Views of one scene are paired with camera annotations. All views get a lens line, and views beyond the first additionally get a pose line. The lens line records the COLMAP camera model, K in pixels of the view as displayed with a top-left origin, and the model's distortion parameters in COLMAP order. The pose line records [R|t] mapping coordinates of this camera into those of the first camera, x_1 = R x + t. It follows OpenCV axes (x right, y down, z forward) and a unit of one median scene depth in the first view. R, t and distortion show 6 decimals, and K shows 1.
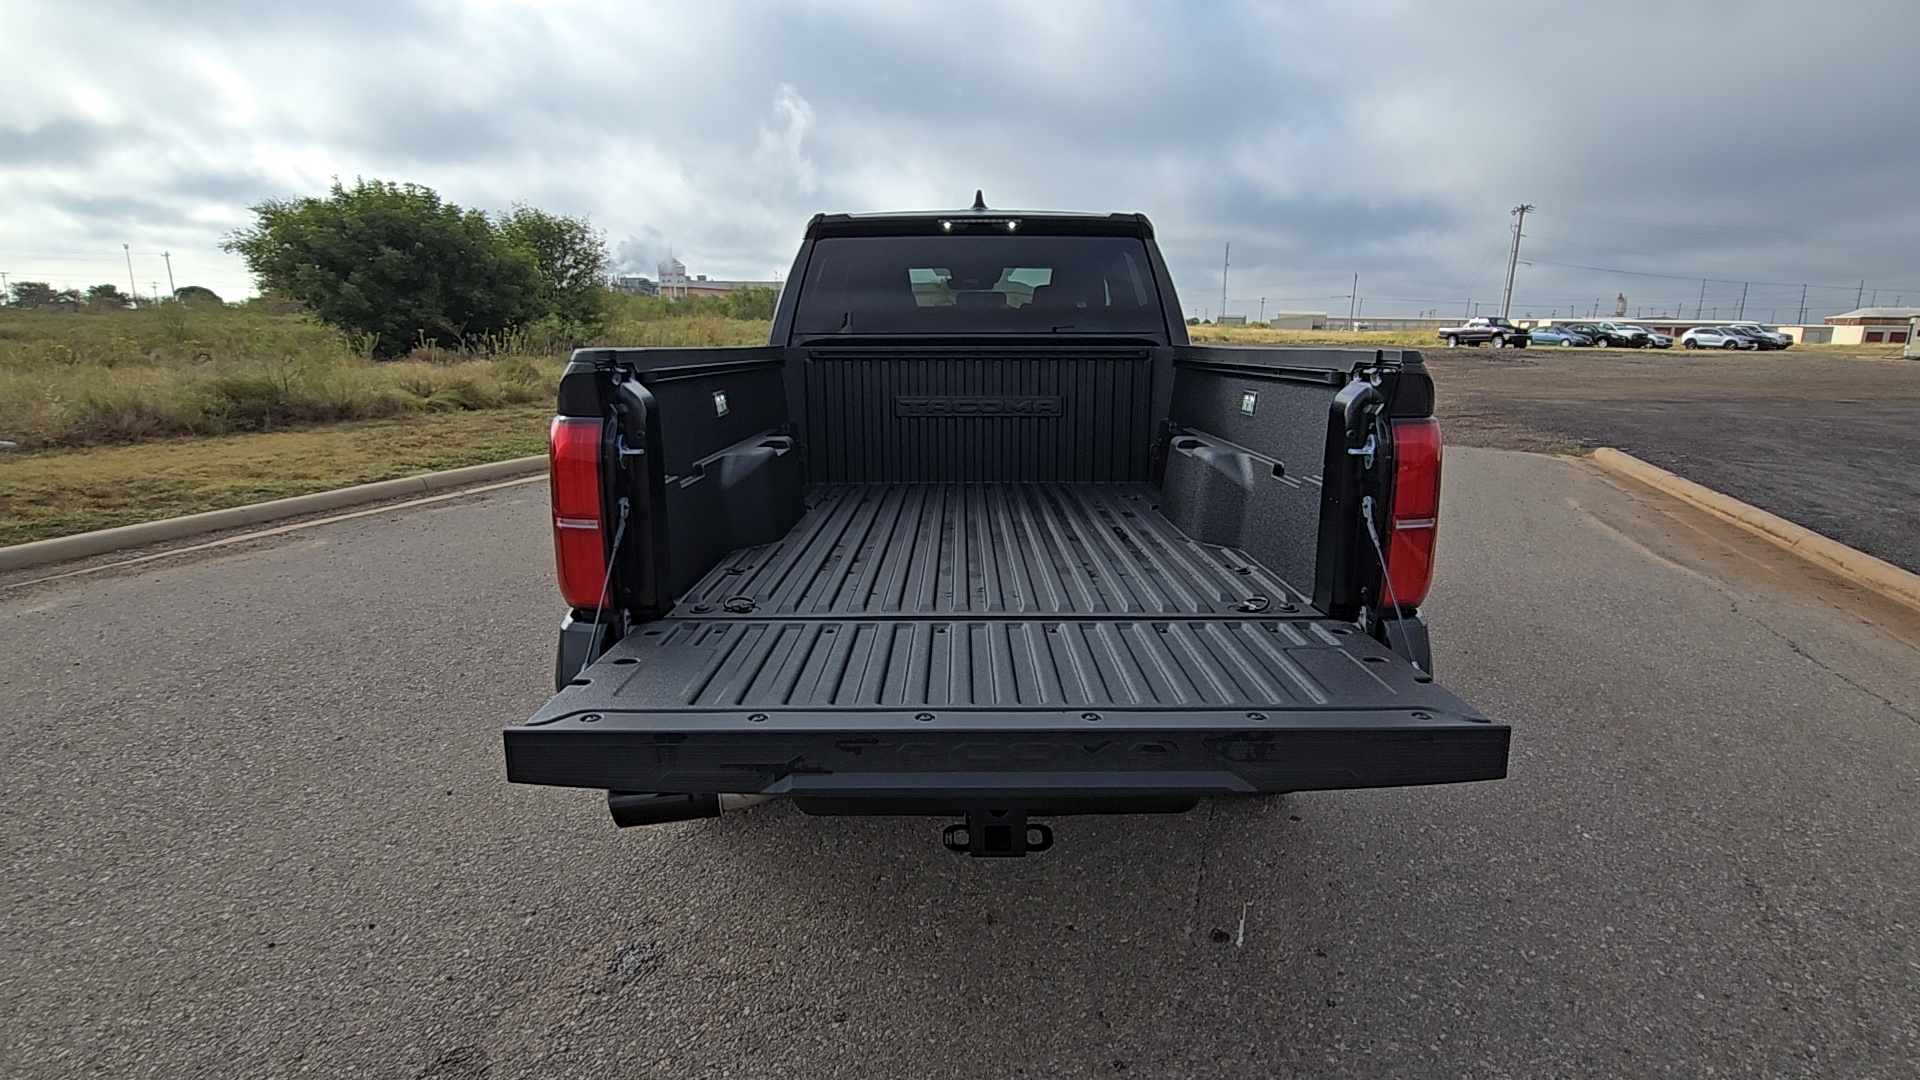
lens RADIAL K [[745.7, 0, 978.6], [0, 745.7, 543.9], [0, 0, 1]] dist [0.001083, 0.000134]
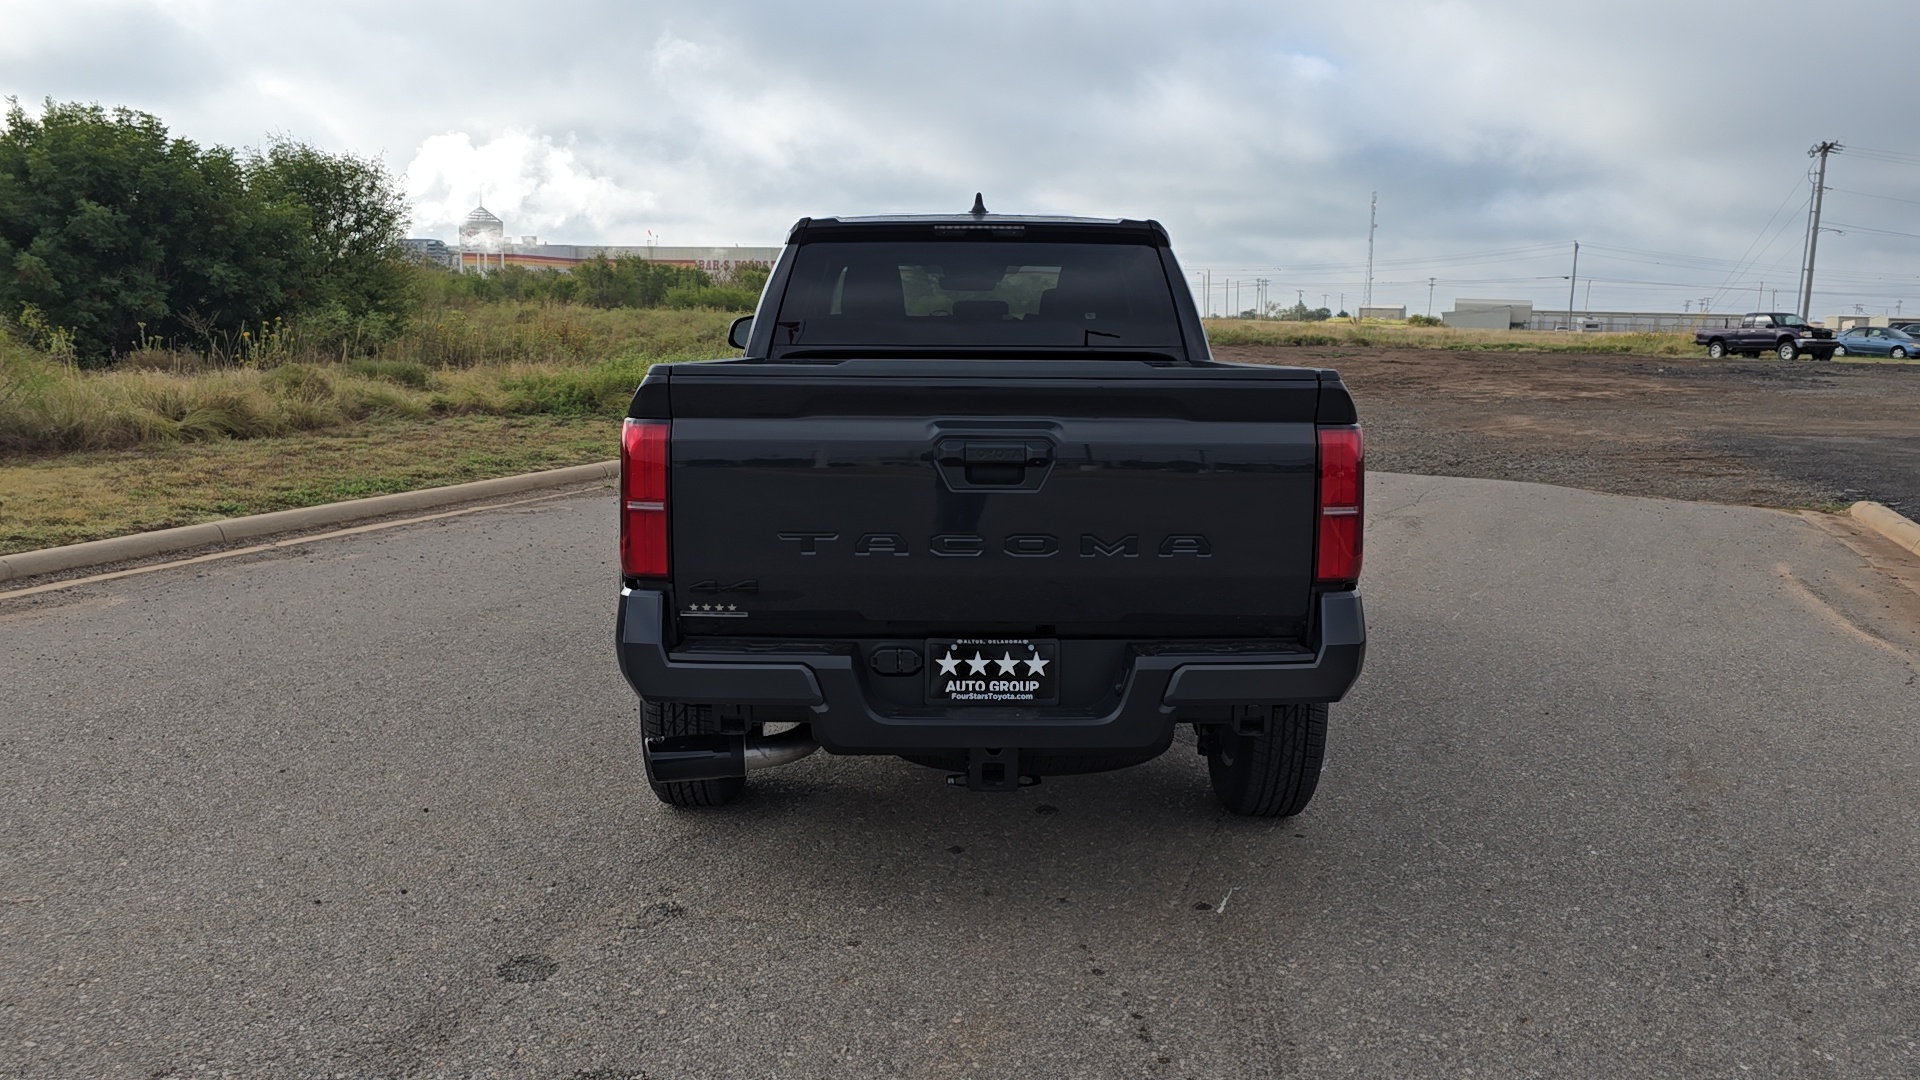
lens RADIAL K [[1589.0, 0, 972.5], [0, 1589.0, 543.8], [0, 0, 1]] dist [-0.005711, 0.004658]
pose [[0.999976, 0.006613, 0.002049, -0.003672], [-0.006283, 0.991118, -0.132838, 0.093722], [-0.002910, 0.132822, 0.991136, -0.387647]]
